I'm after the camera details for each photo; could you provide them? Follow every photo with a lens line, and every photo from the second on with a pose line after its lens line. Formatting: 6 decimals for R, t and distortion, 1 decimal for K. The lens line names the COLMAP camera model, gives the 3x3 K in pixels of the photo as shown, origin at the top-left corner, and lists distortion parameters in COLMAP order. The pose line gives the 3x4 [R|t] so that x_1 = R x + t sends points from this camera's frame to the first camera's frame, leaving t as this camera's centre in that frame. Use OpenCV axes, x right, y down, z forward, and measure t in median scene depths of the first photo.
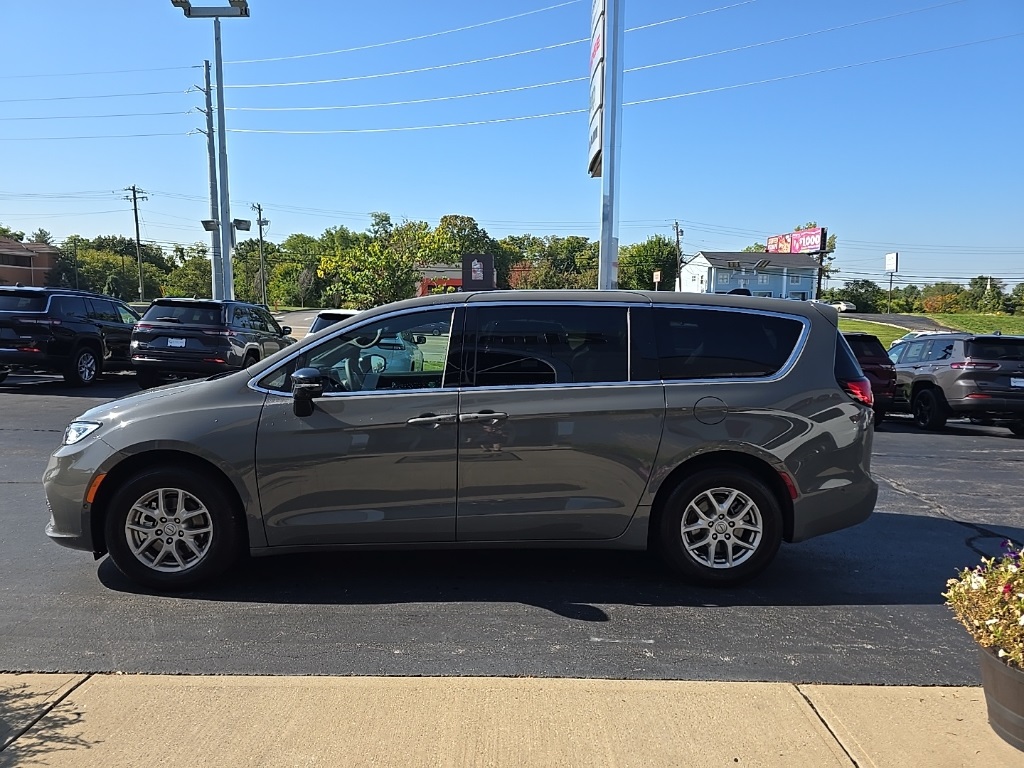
lens RADIAL K [[692.5, 0, 515.1], [0, 692.5, 381.4], [0, 0, 1]] dist [0.062675, -0.058825]
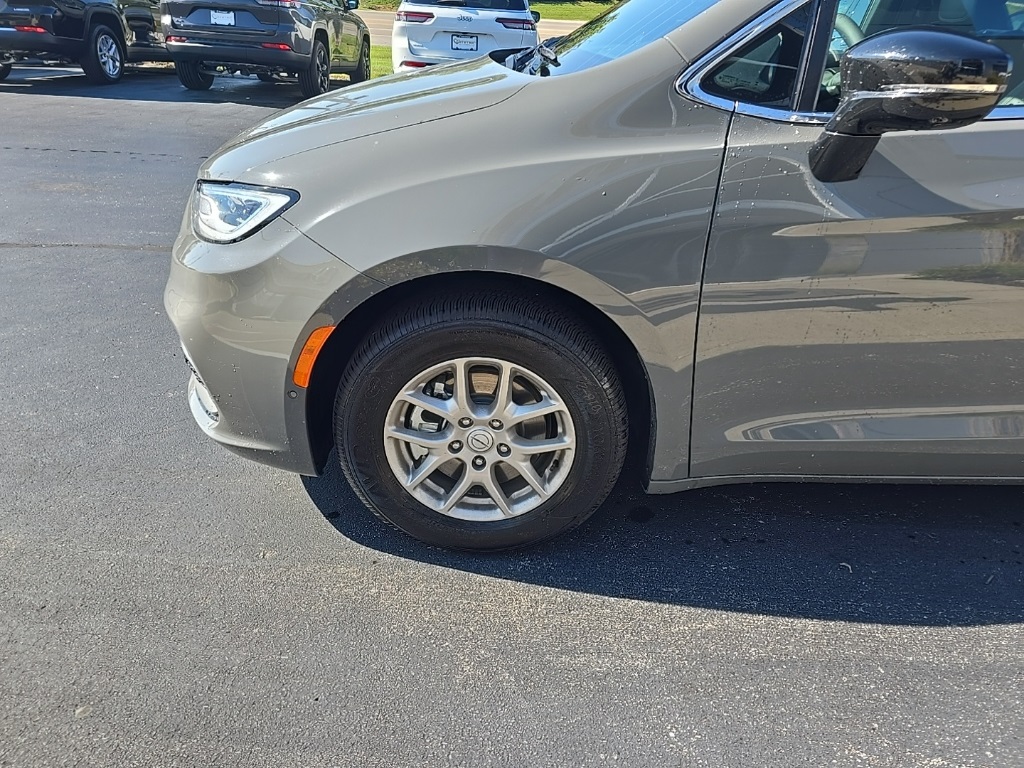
lens RADIAL K [[692.5, 0, 511.1], [0, 692.5, 379.5], [0, 0, 1]] dist [0.062675, -0.058825]
pose [[0.998995, 0.018976, -0.040602, -0.453271], [-0.001397, 0.918688, 0.394981, -0.000018], [0.044796, -0.394527, 0.917792, 0.608209]]
